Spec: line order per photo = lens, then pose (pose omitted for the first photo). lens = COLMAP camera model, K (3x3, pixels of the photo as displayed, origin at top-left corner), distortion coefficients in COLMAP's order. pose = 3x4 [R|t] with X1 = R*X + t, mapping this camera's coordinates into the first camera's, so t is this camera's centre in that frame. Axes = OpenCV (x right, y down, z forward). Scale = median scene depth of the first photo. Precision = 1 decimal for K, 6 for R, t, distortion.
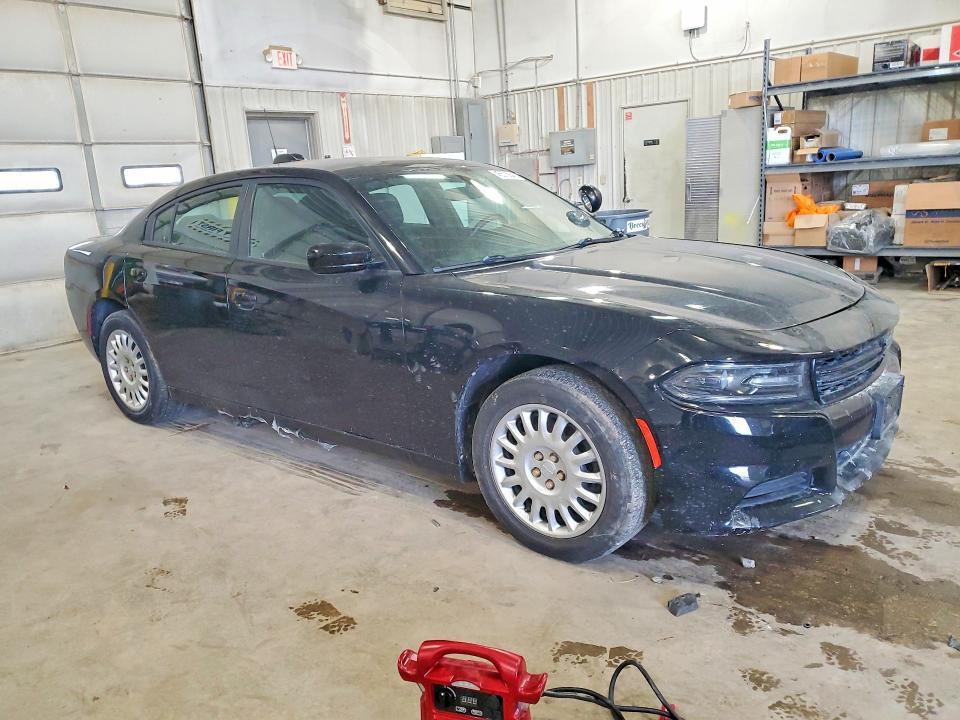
lens RADIAL K [[760.4, 0, 480.0], [0, 760.4, 360.0], [0, 0, 1]] dist [0.009057, 0.006043]
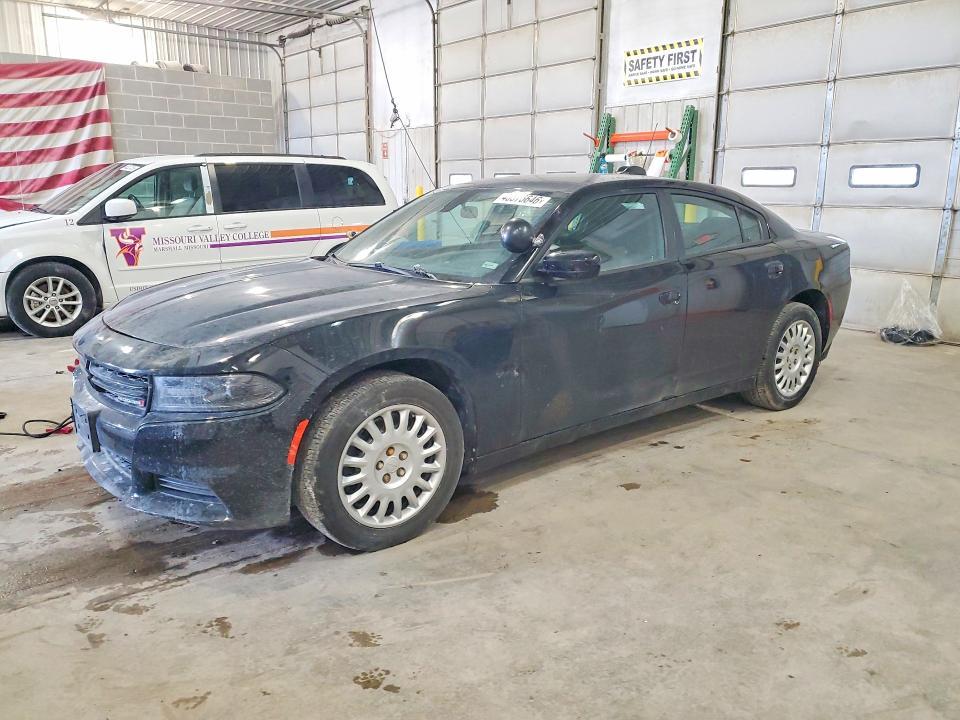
lens RADIAL K [[730.0, 0, 480.0], [0, 730.0, 360.0], [0, 0, 1]] dist [-0.003082, -0.003817]
pose [[-0.198857, 0.272846, -0.941281, 1.226634], [-0.222561, 0.922796, 0.314507, -0.428471], [0.954423, 0.272034, -0.122780, 1.460591]]
